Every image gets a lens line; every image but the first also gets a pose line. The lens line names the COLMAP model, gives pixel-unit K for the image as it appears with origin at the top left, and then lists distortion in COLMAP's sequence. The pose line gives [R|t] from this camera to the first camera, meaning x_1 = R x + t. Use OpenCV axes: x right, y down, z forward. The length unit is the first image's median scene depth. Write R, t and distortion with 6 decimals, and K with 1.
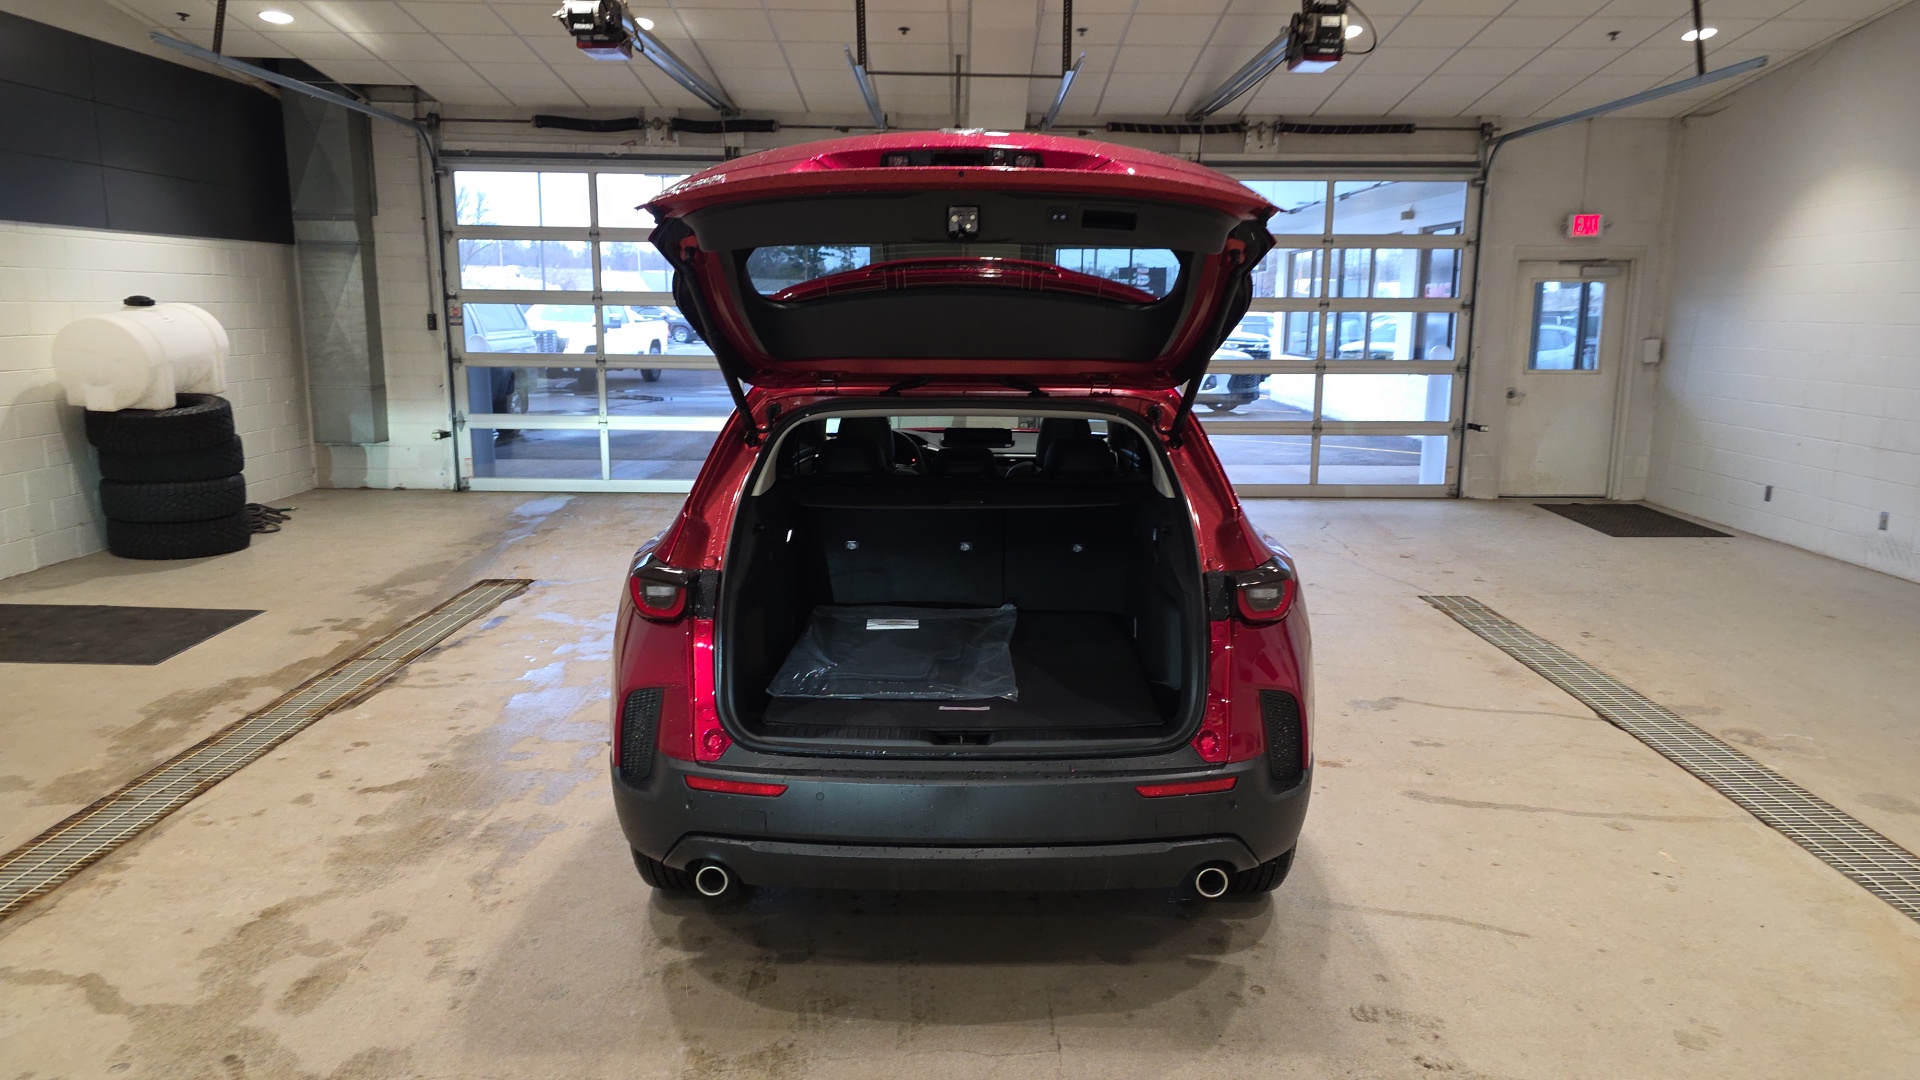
lens RADIAL K [[1294.1, 0, 970.8], [0, 1294.1, 536.4], [0, 0, 1]] dist [0.024230, -0.044514]
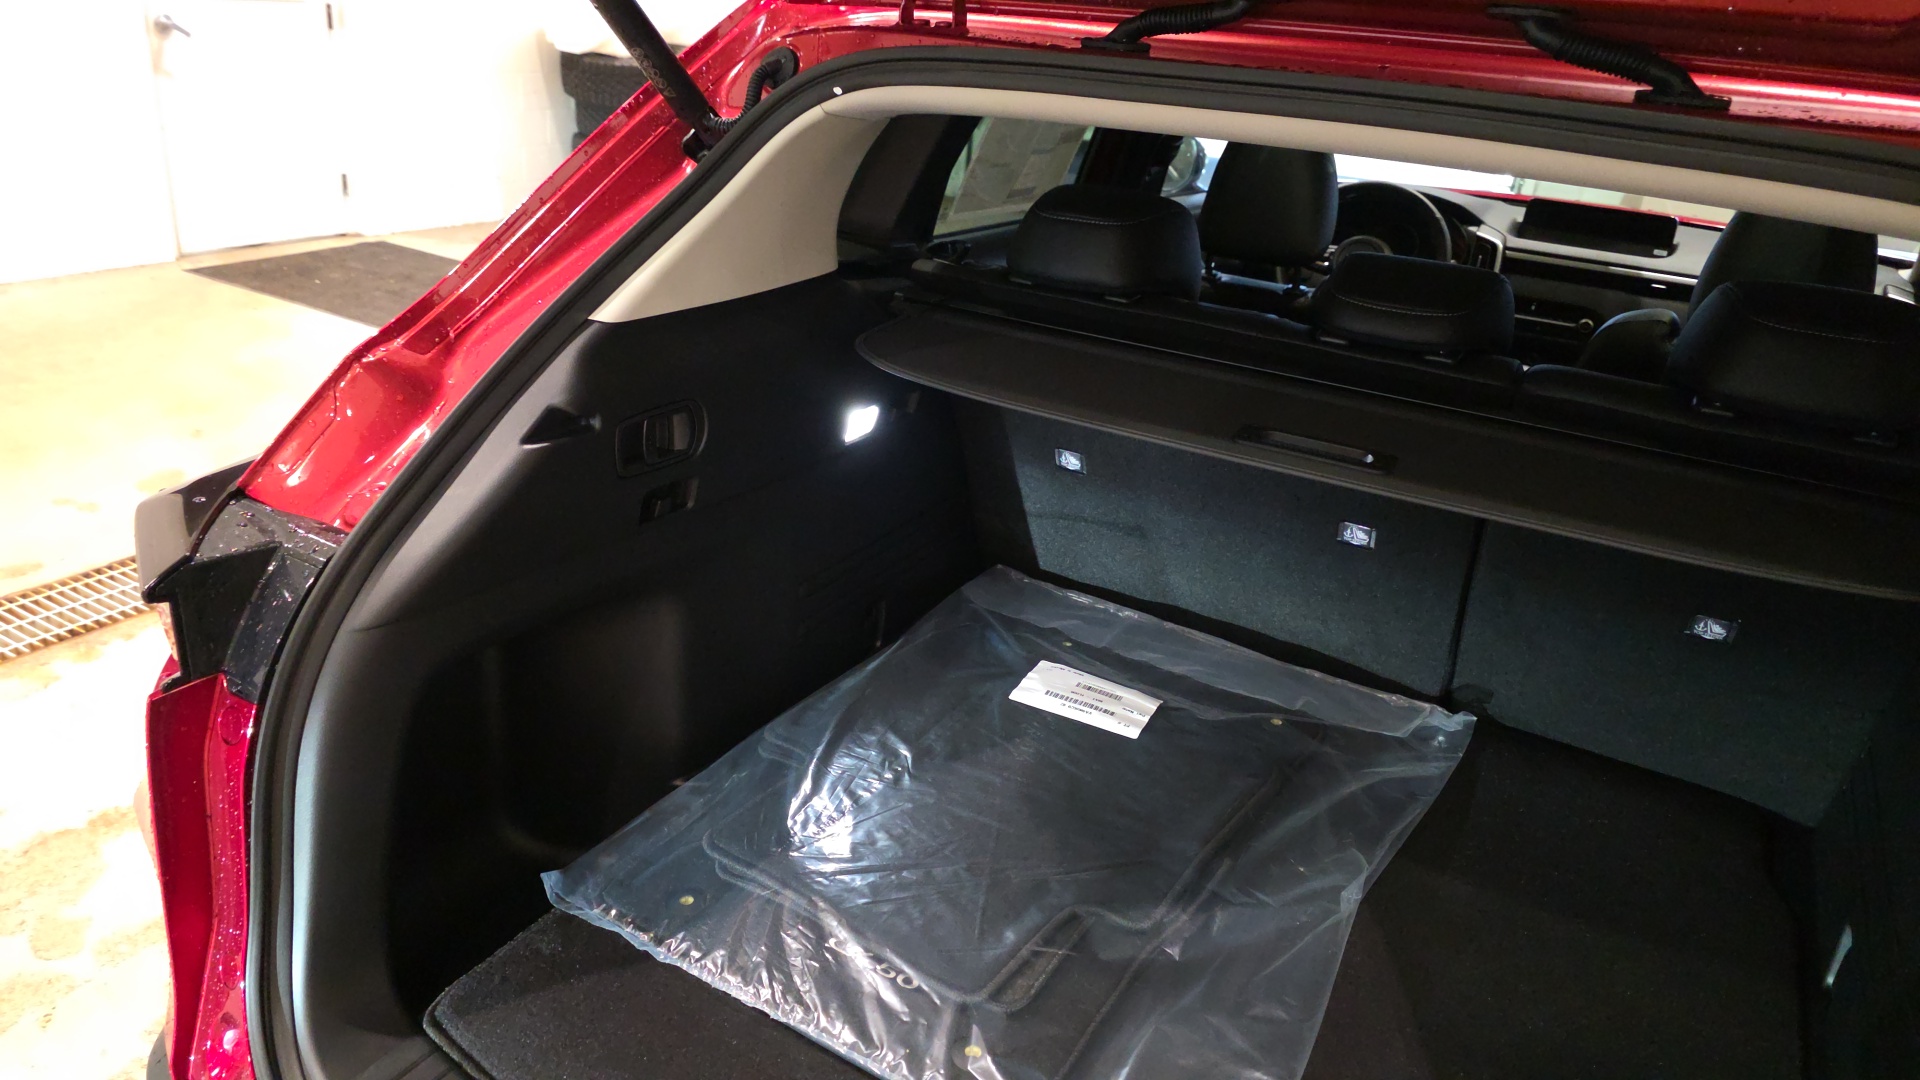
lens RADIAL K [[1294.1, 0, 949.0], [0, 1294.1, 533.8], [0, 0, 1]] dist [0.024230, -0.044514]
pose [[0.863331, 0.249129, -0.438857, 0.054839], [-0.158486, 0.959498, 0.232908, -0.057069], [0.479106, -0.131524, 0.867847, 0.619046]]
